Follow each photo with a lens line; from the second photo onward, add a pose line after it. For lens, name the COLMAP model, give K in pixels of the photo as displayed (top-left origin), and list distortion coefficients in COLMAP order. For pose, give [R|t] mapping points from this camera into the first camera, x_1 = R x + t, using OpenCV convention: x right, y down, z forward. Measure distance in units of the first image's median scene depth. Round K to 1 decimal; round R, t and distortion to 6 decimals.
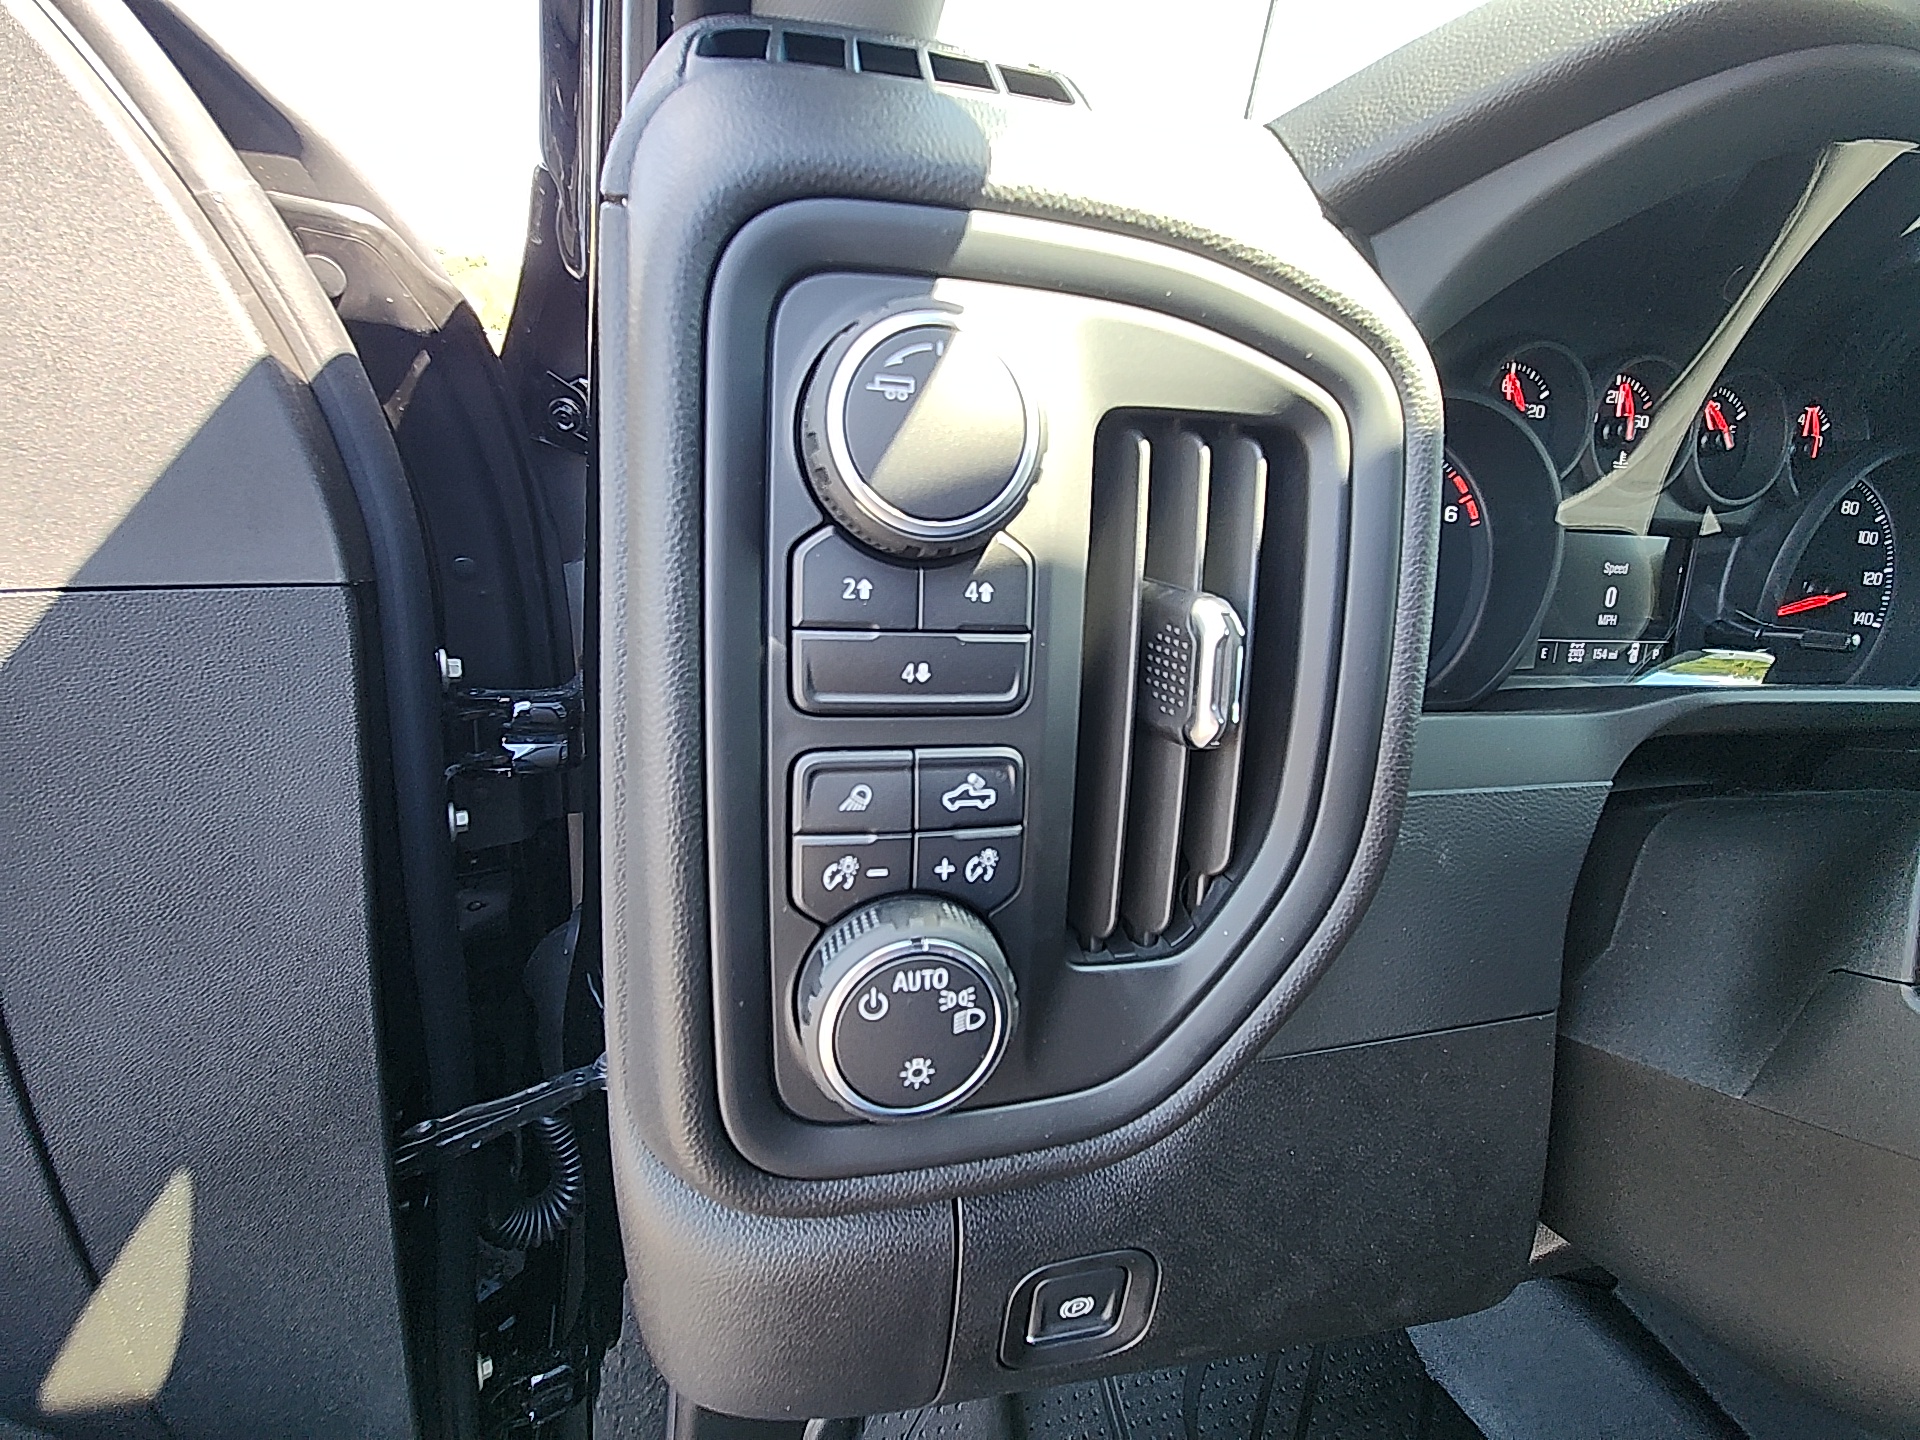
lens RADIAL K [[781.0, 0, 947.3], [0, 781.0, 704.4], [0, 0, 1]] dist [0.001522, -0.002768]
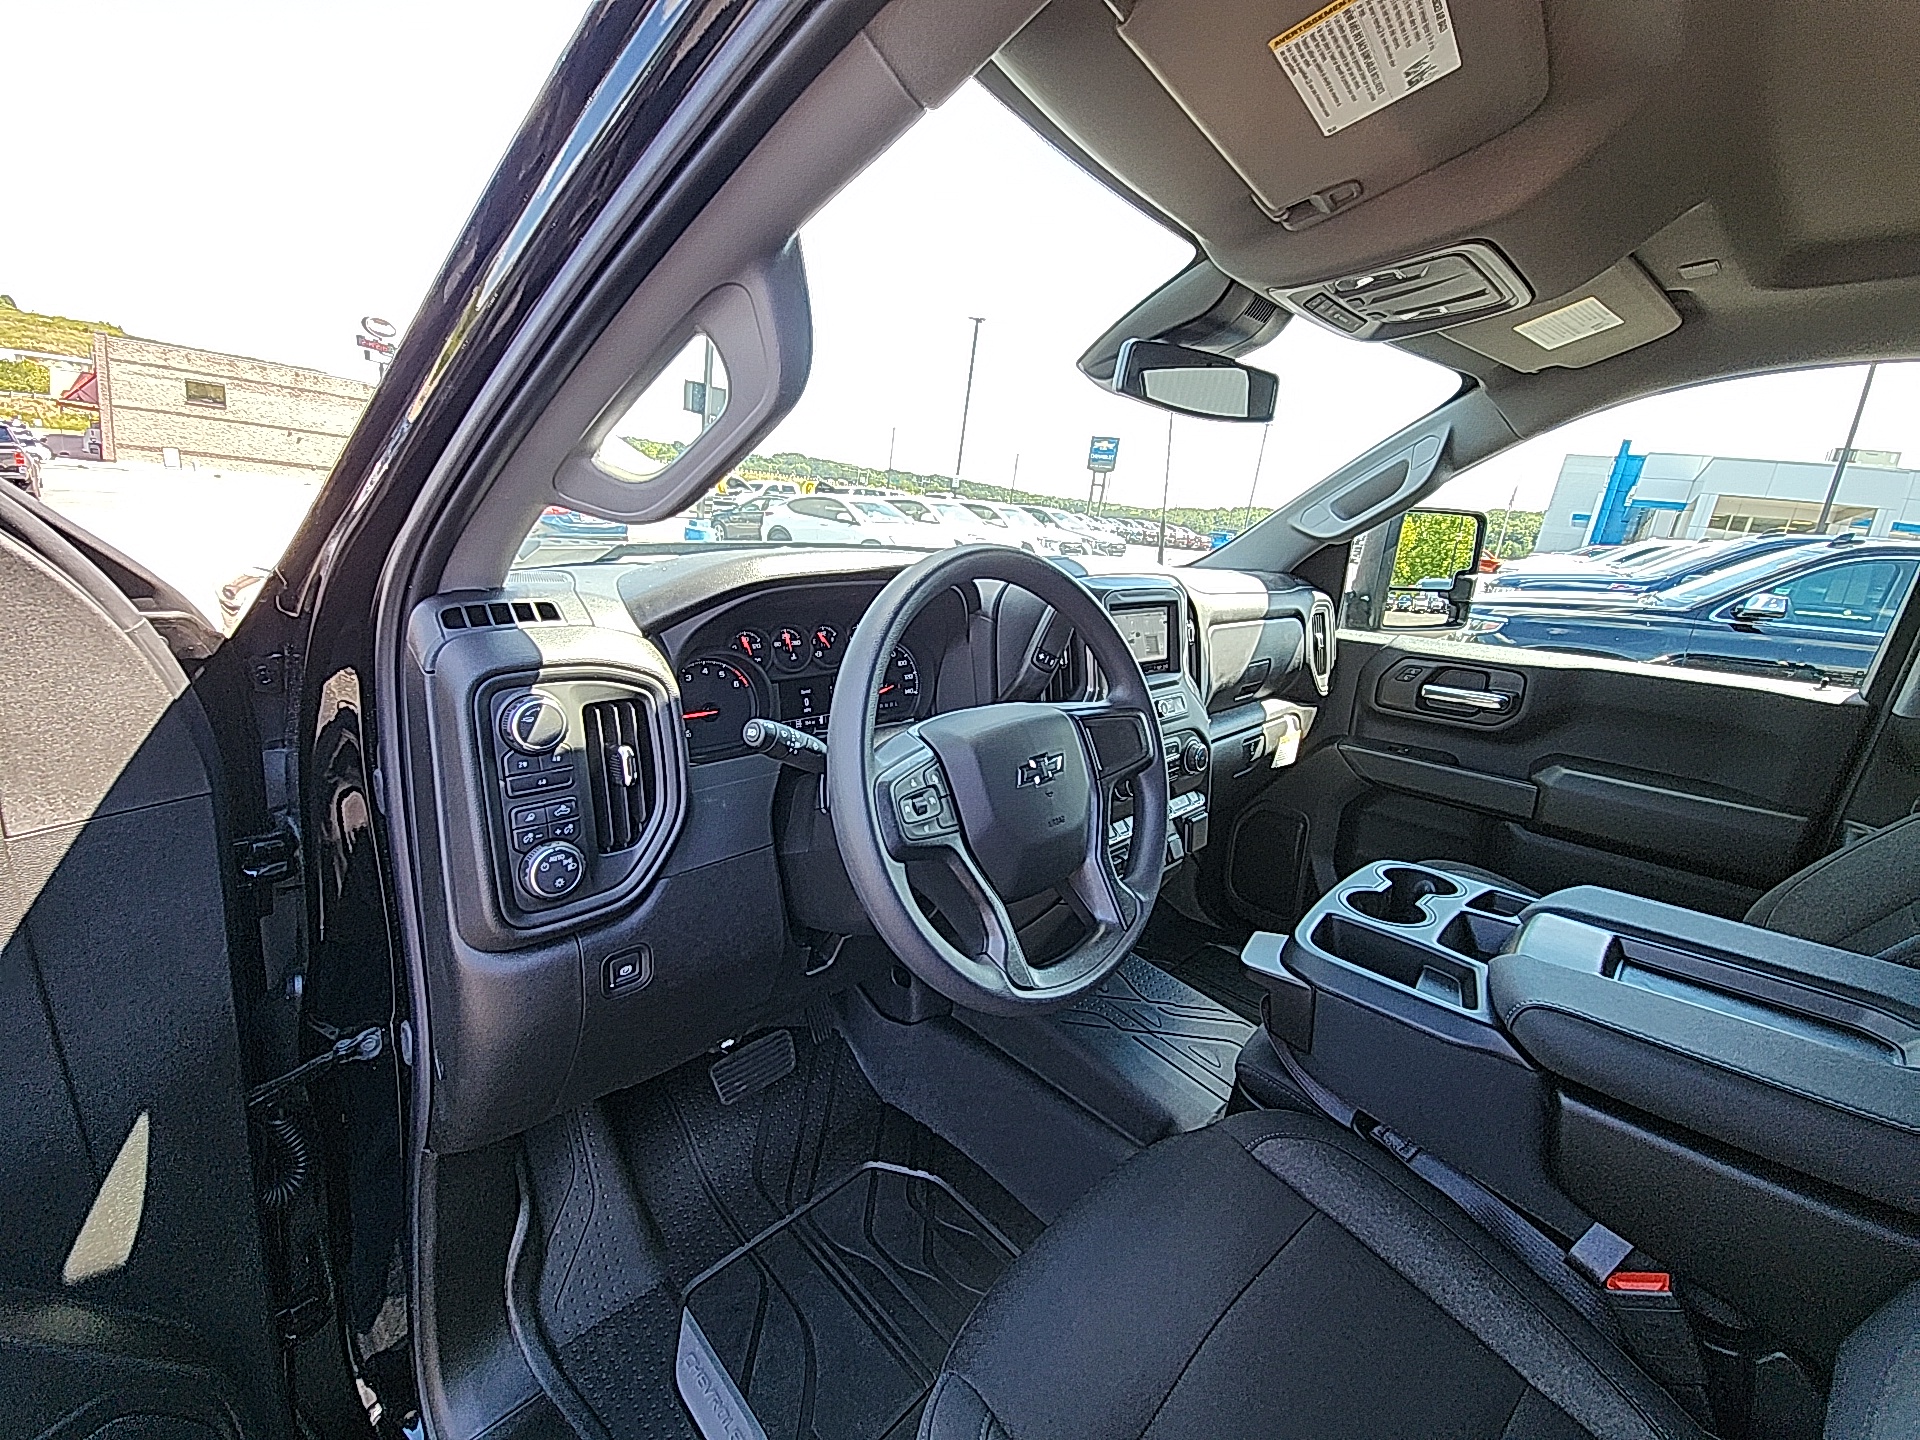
lens RADIAL K [[781.0, 0, 949.1], [0, 781.0, 696.1], [0, 0, 1]] dist [0.001522, -0.002768]
pose [[0.845006, -0.144097, 0.514977, -0.235013], [0.186070, 0.982062, -0.030520, 0.031684], [-0.501342, 0.121611, 0.856660, -2.974007]]
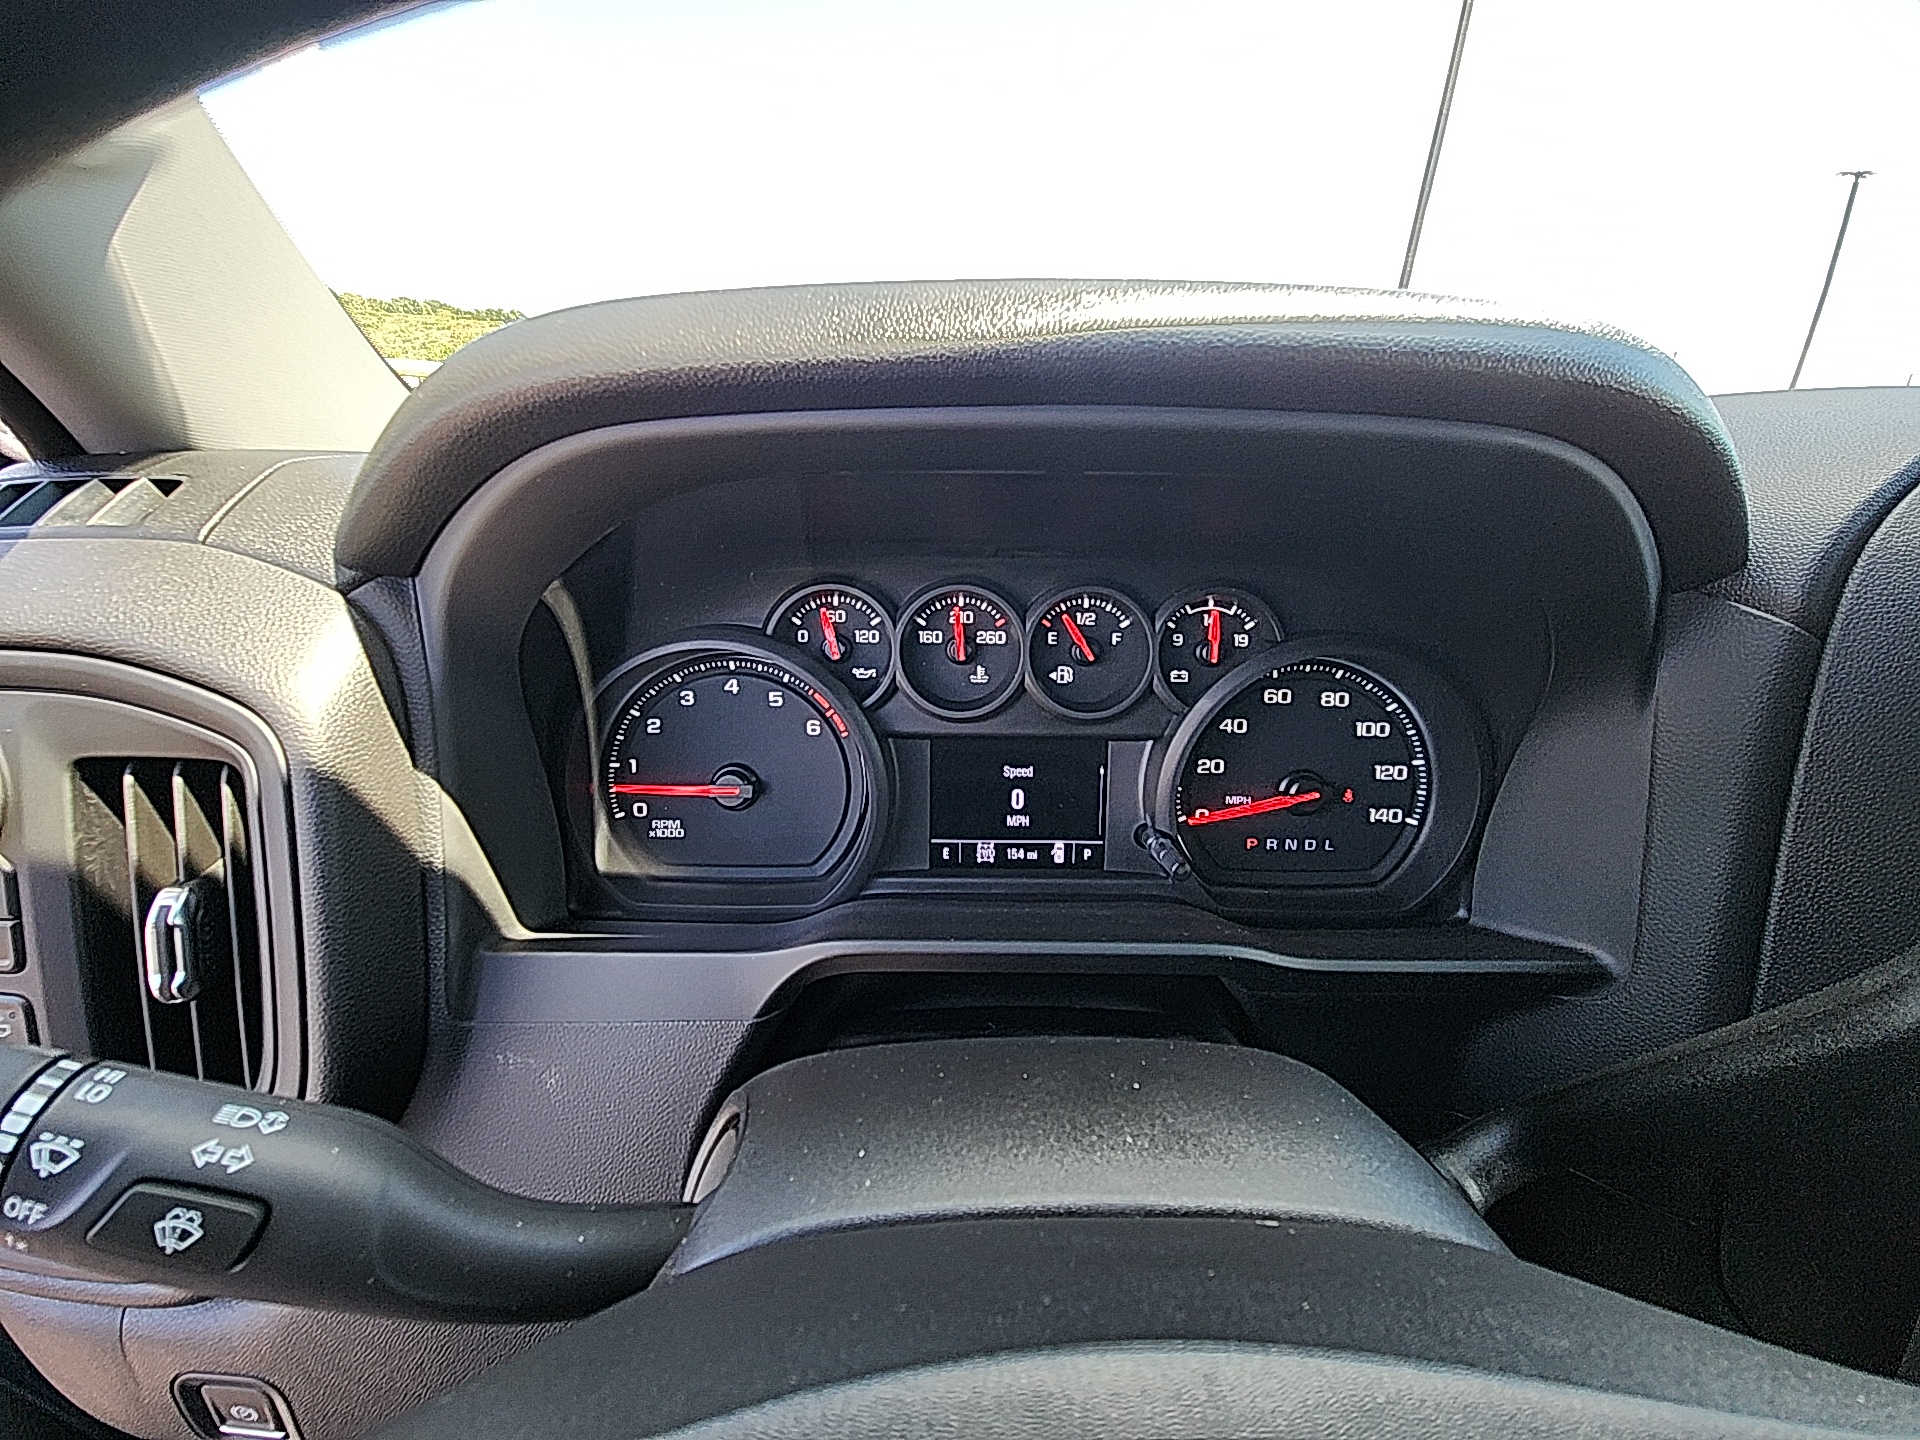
lens RADIAL K [[781.0, 0, 941.1], [0, 781.0, 703.1], [0, 0, 1]] dist [0.001522, -0.002768]
pose [[0.973874, 0.003763, -0.227056, 1.863204], [-0.015863, 0.998548, -0.051489, -0.393750], [0.226533, 0.053746, 0.972520, -0.017030]]
